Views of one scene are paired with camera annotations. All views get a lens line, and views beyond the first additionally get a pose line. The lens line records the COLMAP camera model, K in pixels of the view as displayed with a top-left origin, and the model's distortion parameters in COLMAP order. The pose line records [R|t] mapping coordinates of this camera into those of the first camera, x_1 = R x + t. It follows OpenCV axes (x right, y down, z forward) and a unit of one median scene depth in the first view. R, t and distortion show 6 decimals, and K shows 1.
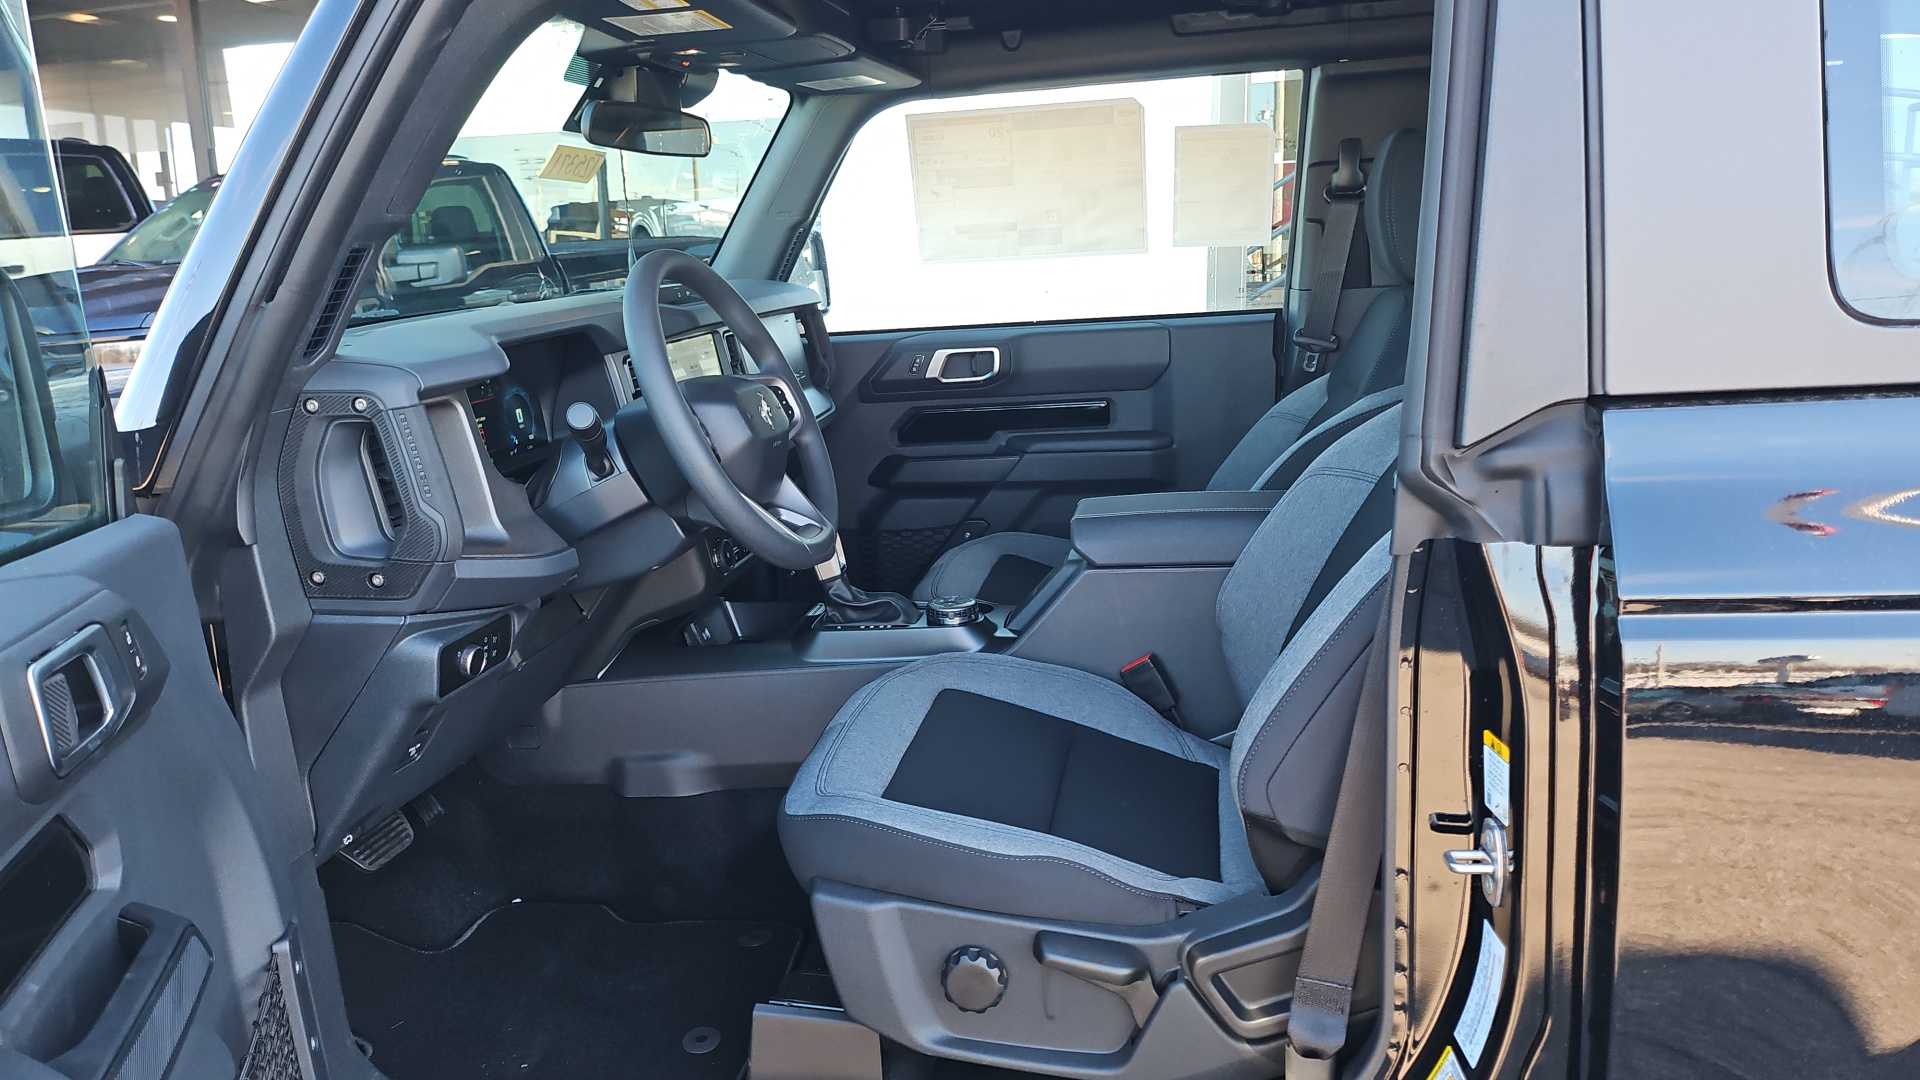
lens RADIAL K [[1391.8, 0, 954.6], [0, 1391.8, 533.0], [0, 0, 1]] dist [0.011312, -0.017886]
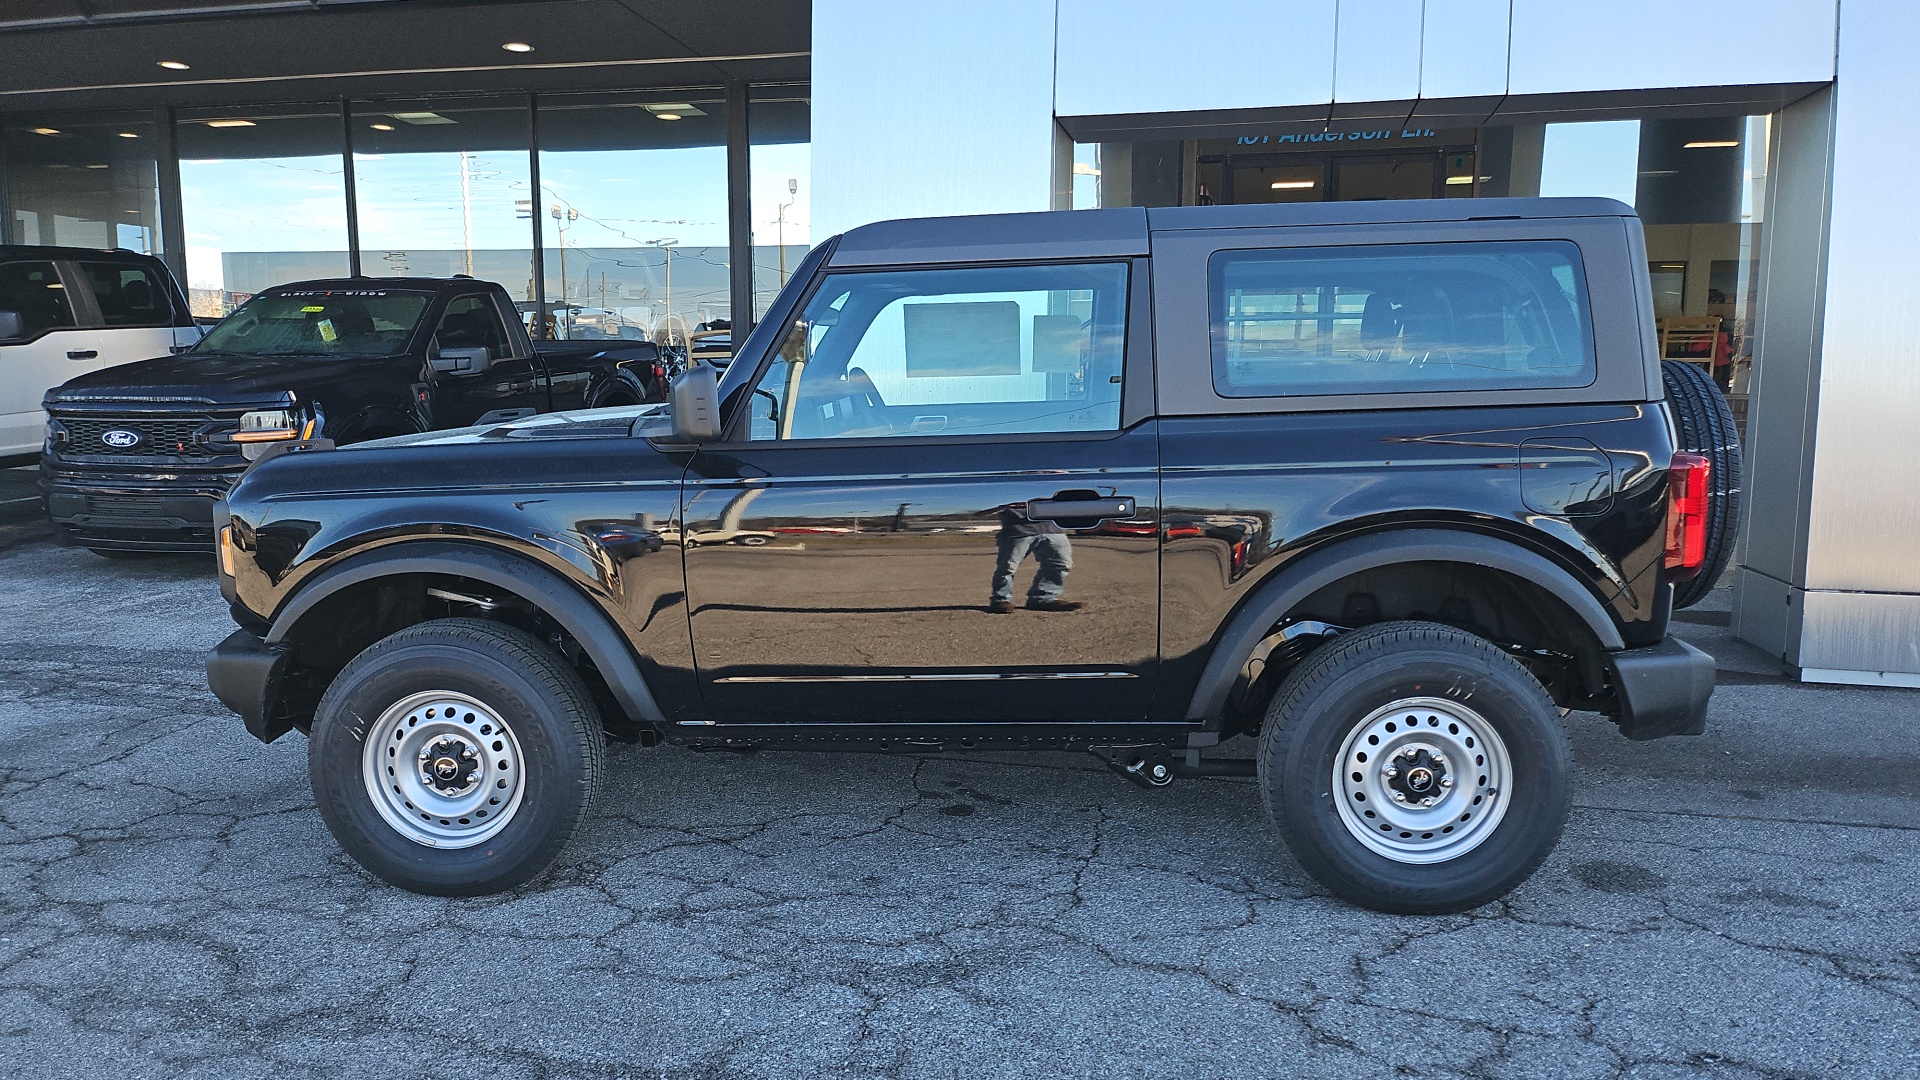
lens RADIAL K [[1391.8, 0, 961.3], [0, 1391.8, 544.4], [0, 0, 1]] dist [0.011312, -0.017886]
pose [[0.986807, 0.008556, 0.161677, -0.114877], [0.001285, 0.998157, -0.060665, 0.073005], [-0.161898, 0.060073, 0.984977, -0.416694]]
